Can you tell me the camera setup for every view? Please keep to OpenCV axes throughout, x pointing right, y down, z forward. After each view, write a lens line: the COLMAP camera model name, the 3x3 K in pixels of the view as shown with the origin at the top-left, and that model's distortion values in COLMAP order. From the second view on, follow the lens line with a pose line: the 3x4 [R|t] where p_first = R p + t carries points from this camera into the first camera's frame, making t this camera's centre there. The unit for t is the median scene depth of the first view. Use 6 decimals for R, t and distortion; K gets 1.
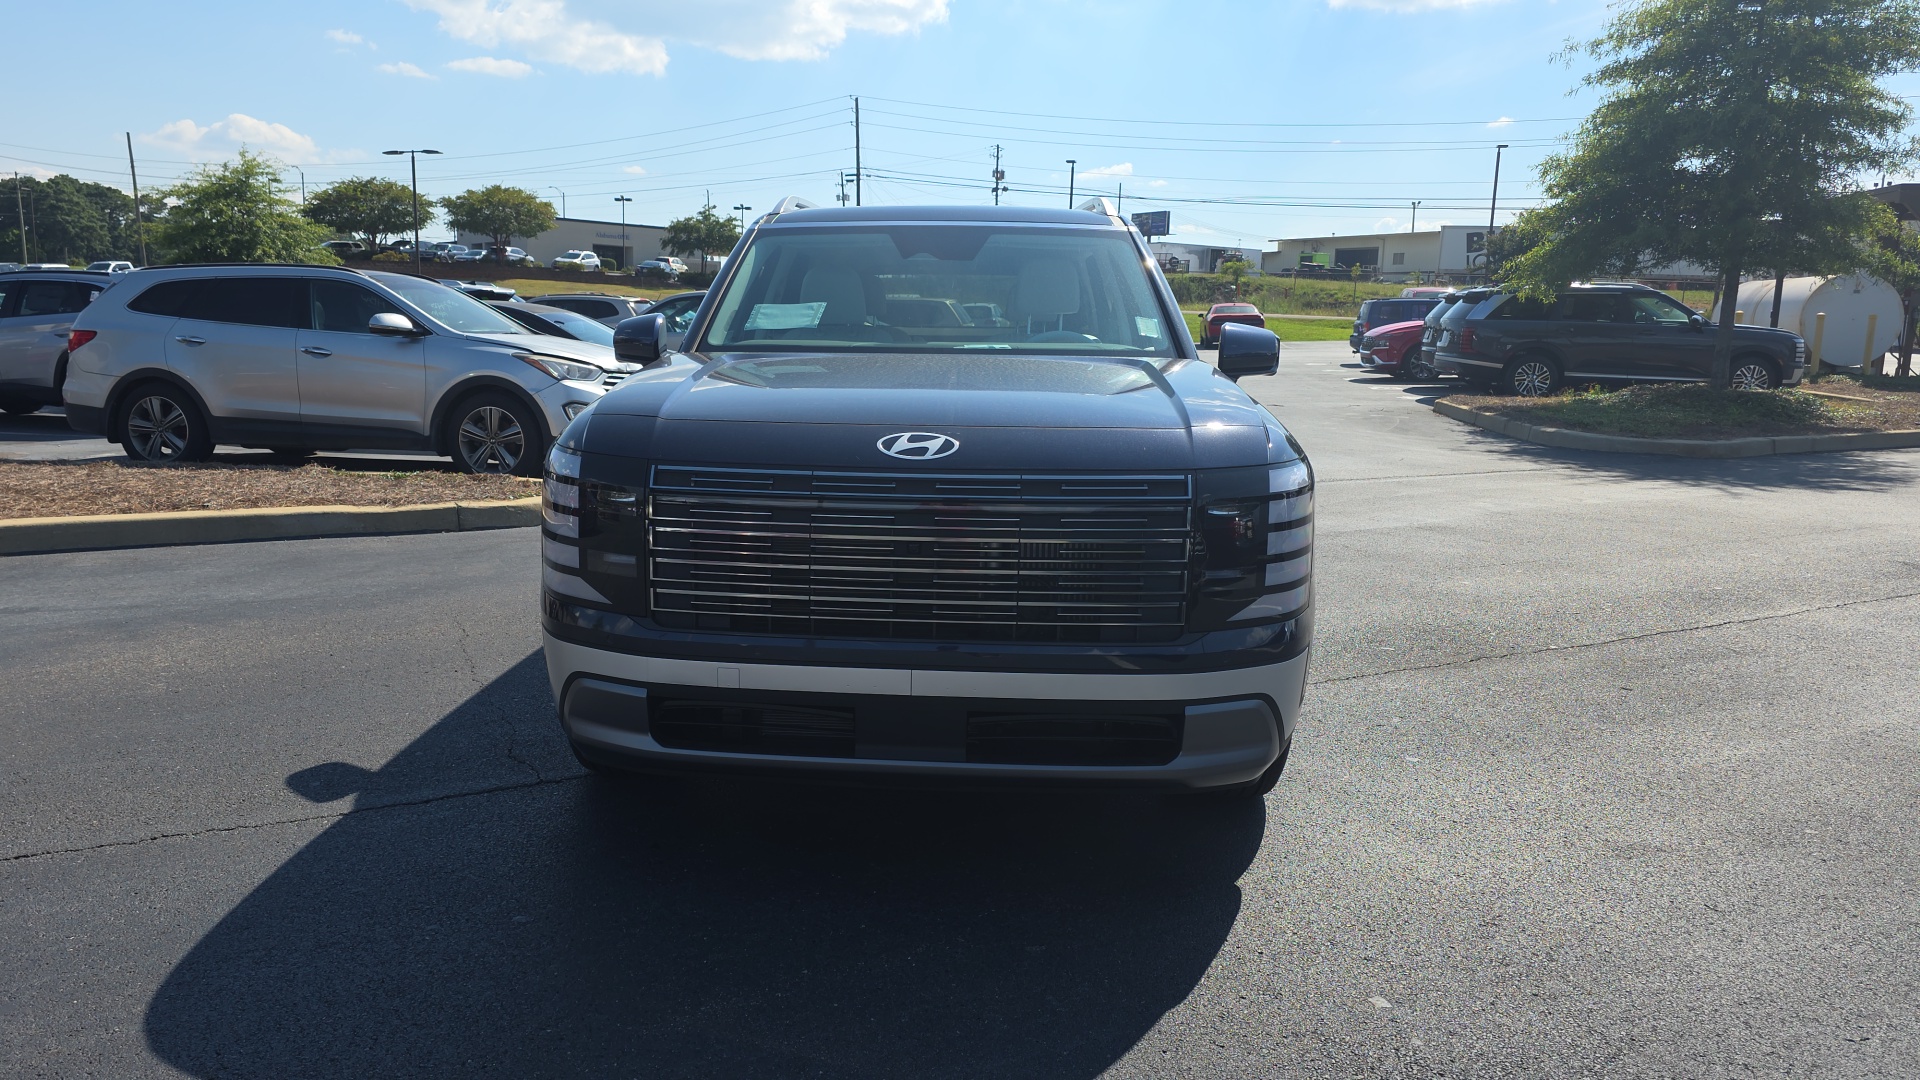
lens RADIAL K [[1321.0, 0, 883.5], [0, 1321.0, 531.5], [0, 0, 1]] dist [0.059335, -0.062305]
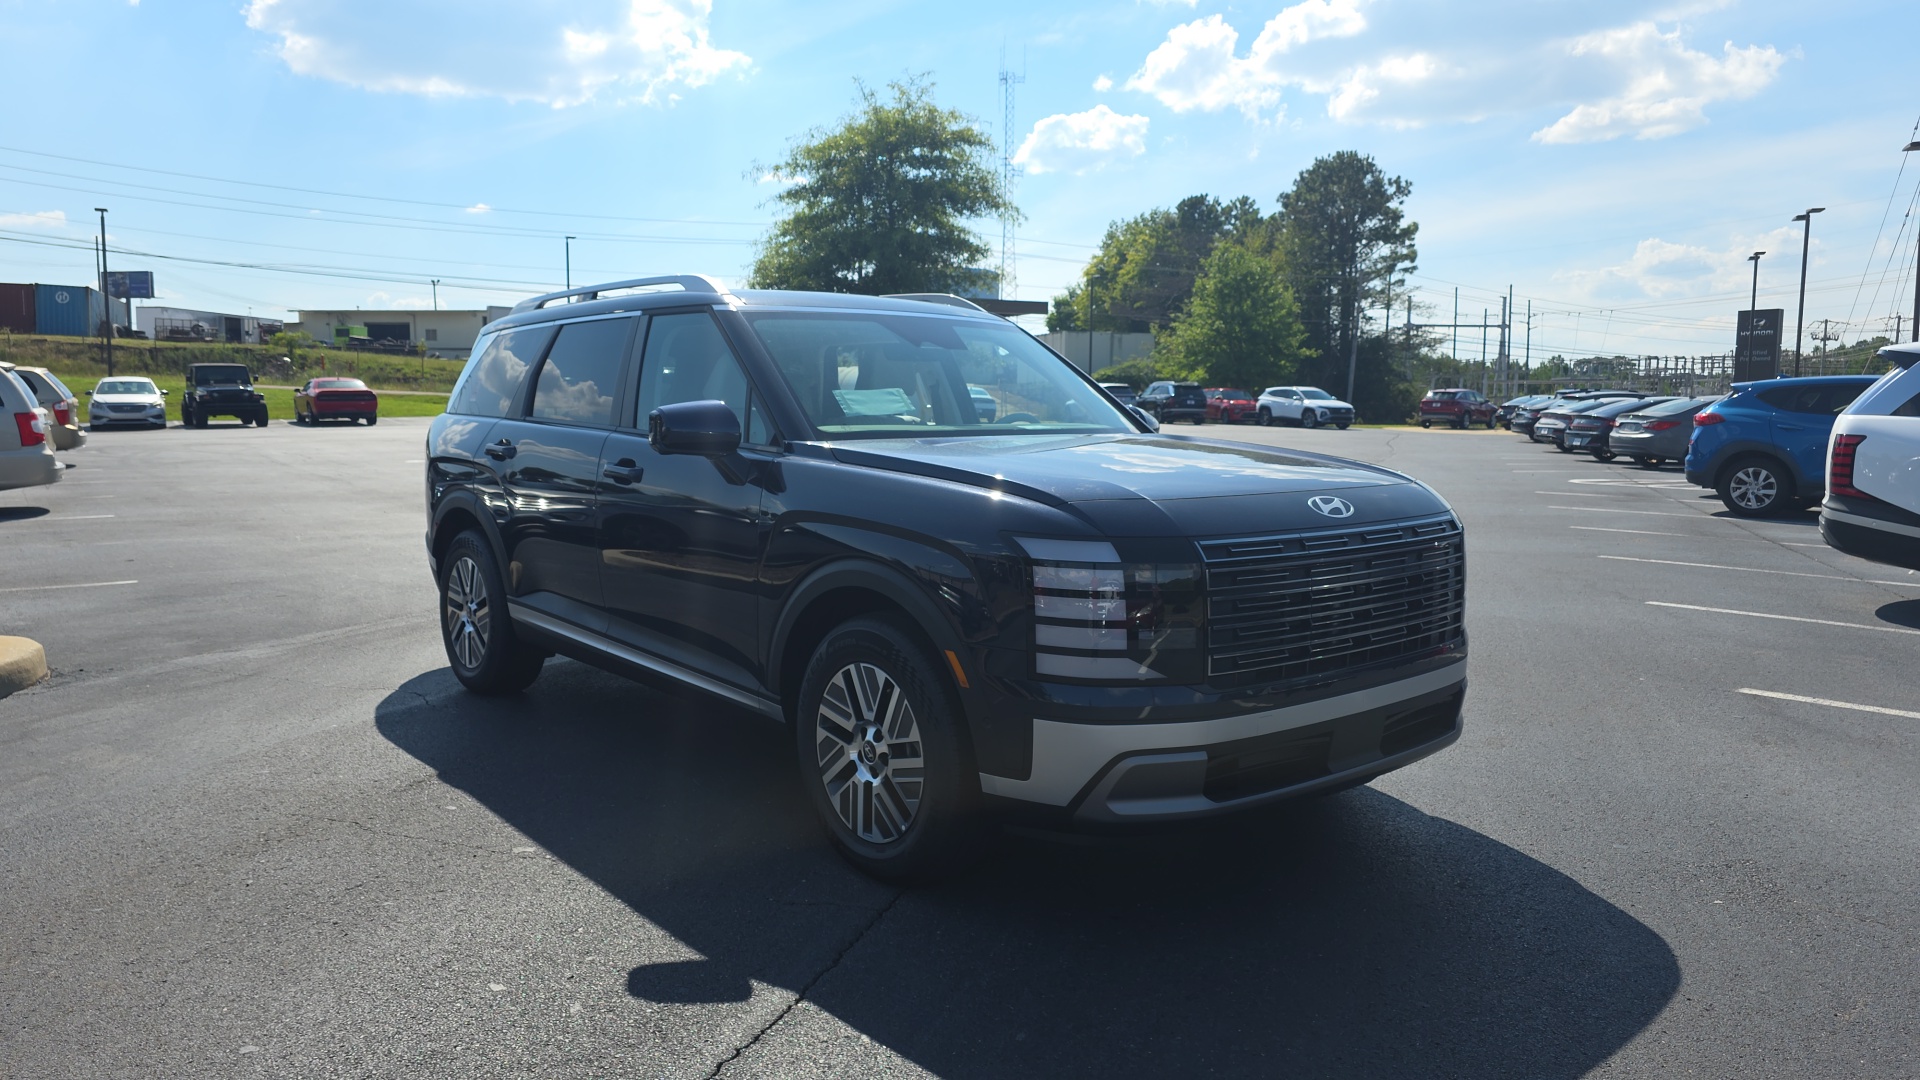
lens RADIAL K [[1321.0, 0, 957.0], [0, 1321.0, 537.0], [0, 0, 1]] dist [0.059335, -0.062305]
pose [[0.699856, -0.080506, 0.709733, -0.222531], [0.116362, 0.993205, -0.002081, -0.015453], [-0.704743, 0.084042, 0.704468, 0.078152]]
